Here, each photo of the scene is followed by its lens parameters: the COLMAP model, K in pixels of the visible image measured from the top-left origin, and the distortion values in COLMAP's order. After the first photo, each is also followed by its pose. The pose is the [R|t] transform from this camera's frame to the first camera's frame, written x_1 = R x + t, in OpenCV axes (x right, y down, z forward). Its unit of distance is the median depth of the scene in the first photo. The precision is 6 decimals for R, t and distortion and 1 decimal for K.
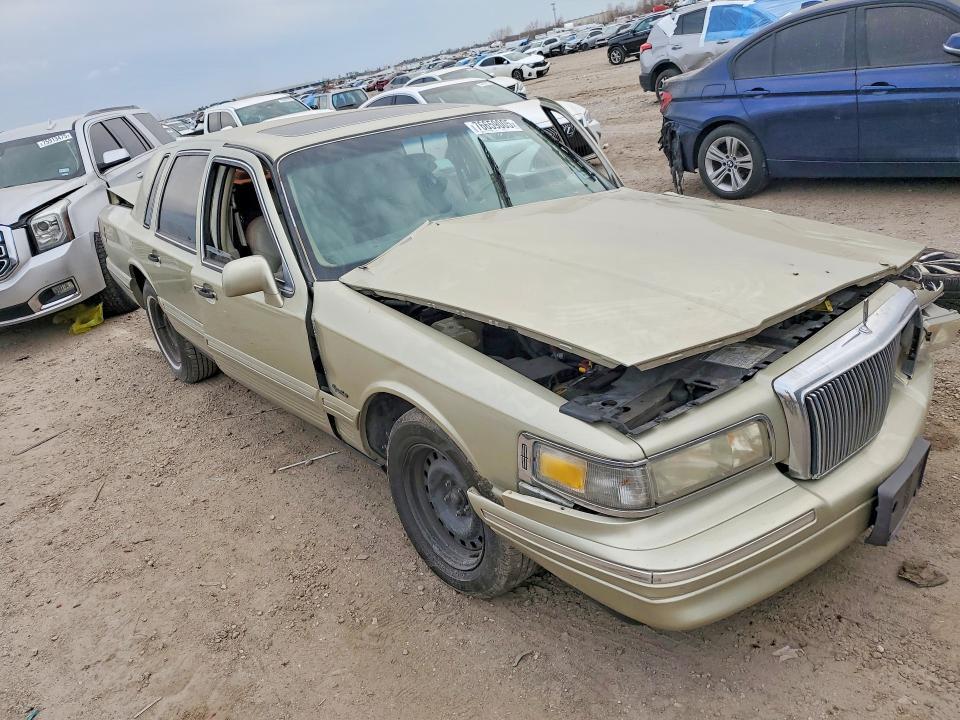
lens RADIAL K [[788.0, 0, 480.0], [0, 788.0, 360.0], [0, 0, 1]] dist [0.025172, -0.002114]
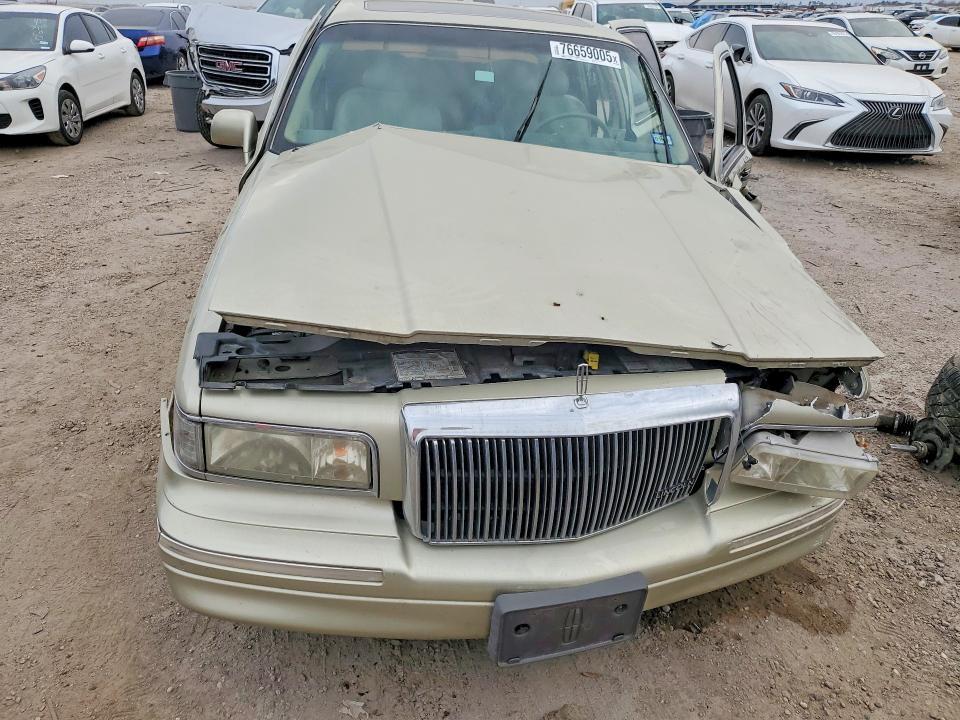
lens RADIAL K [[788.0, 0, 480.0], [0, 788.0, 360.0], [0, 0, 1]] dist [0.025172, -0.002114]
pose [[0.829048, 0.398463, -0.392311, 0.620985], [-0.358568, 0.917178, 0.173820, -0.154843], [0.429080, -0.003435, 0.903260, 0.264814]]
